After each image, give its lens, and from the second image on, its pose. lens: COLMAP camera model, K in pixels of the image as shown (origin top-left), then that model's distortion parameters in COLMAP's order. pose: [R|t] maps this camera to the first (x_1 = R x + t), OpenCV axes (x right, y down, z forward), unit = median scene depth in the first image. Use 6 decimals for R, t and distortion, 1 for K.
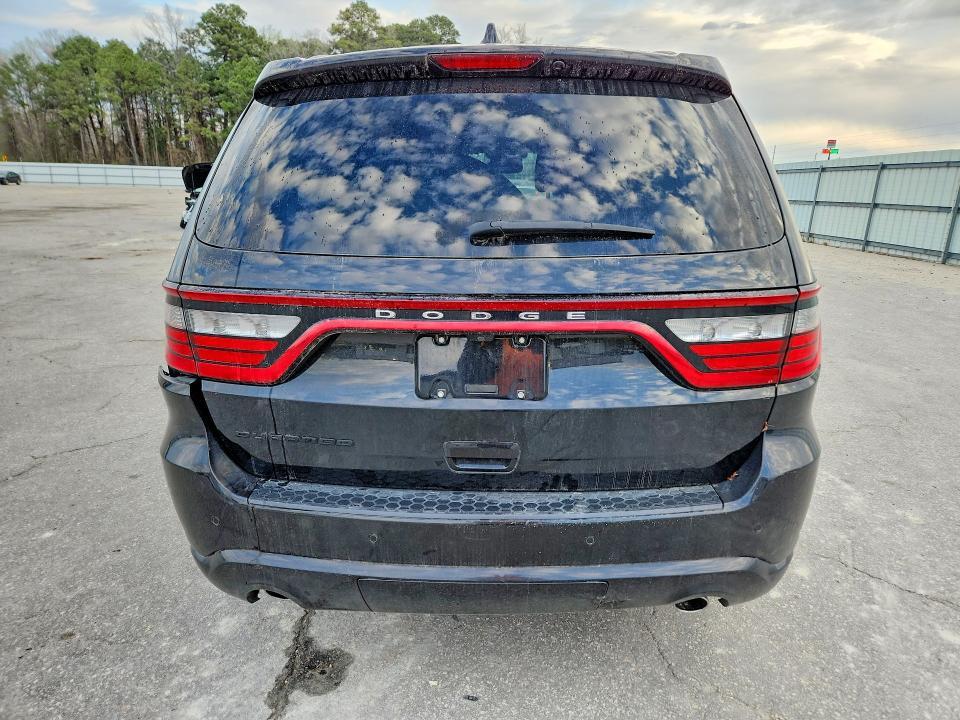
lens RADIAL K [[744.0, 0, 481.4], [0, 744.0, 357.5], [0, 0, 1]] dist [0.003162, 0.000152]
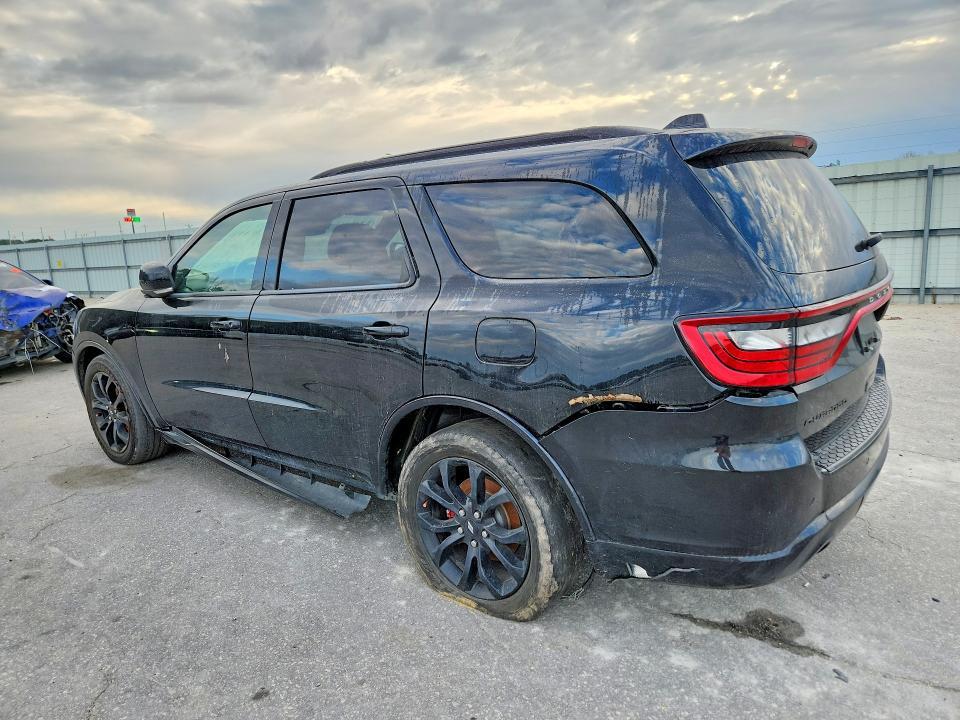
lens RADIAL K [[744.0, 0, 481.5], [0, 744.0, 361.8], [0, 0, 1]] dist [0.003162, 0.000152]
pose [[0.503853, -0.186791, 0.843351, -1.261238], [0.258751, 0.964143, 0.058955, -0.160489], [-0.824124, 0.188513, 0.534119, 0.615956]]
